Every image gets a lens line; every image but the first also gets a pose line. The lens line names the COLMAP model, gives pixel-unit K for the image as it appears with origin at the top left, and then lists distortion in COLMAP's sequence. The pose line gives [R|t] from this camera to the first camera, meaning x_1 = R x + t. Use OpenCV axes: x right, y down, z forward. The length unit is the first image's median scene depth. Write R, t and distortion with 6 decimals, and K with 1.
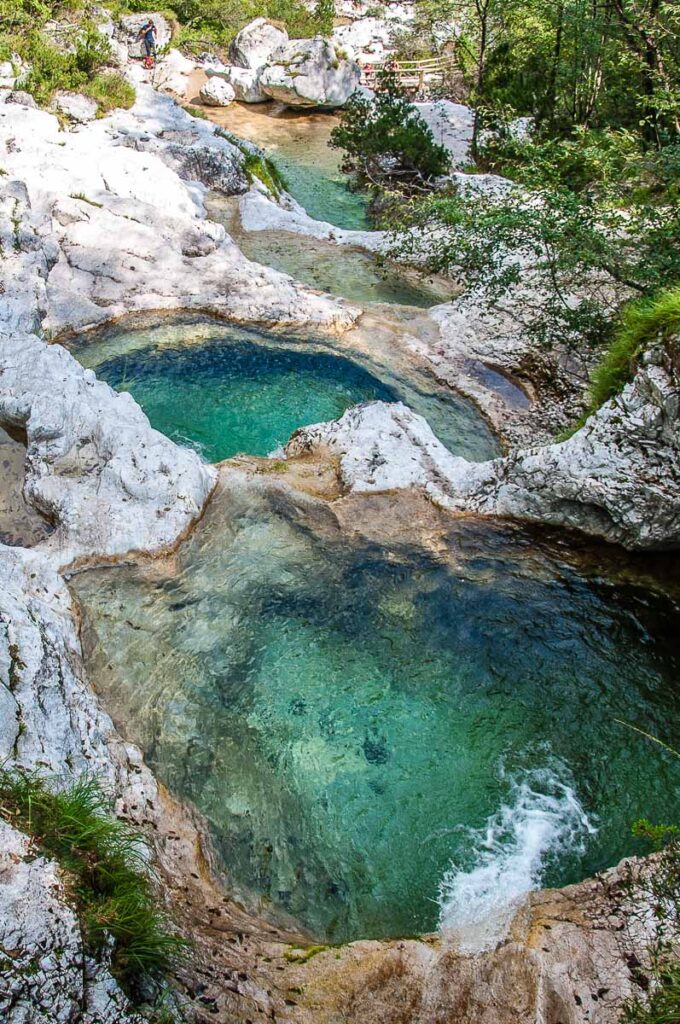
lens RADIAL K [[1218.2, 0, 340.0], [0, 1218.2, 513.6], [0, 0, 1]] dist [-0.091750, 0.000000]
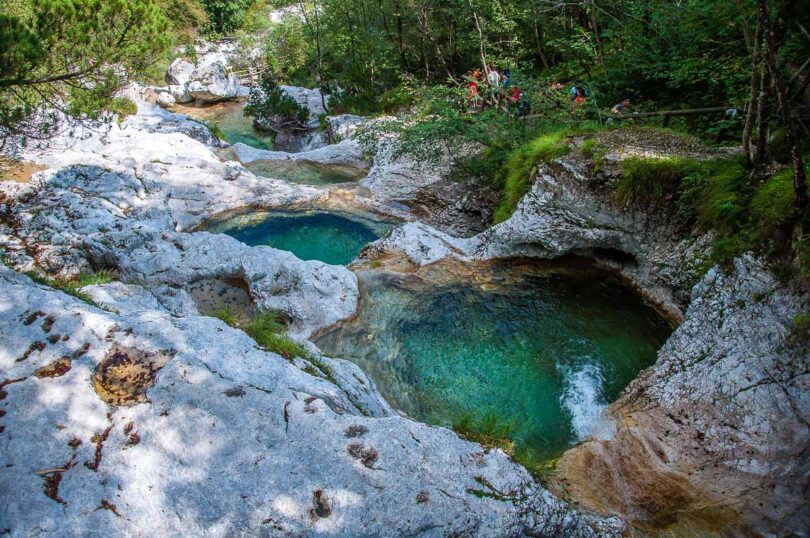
lens RADIAL K [[627.9, 0, 404.3], [0, 627.9, 266.9], [0, 0, 1]] dist [-0.104595, -0.002085]
pose [[0.904062, -0.241328, 0.352750, -0.388596], [0.256211, 0.966610, 0.004647, -0.028378], [-0.342093, 0.086177, 0.935706, 0.032712]]
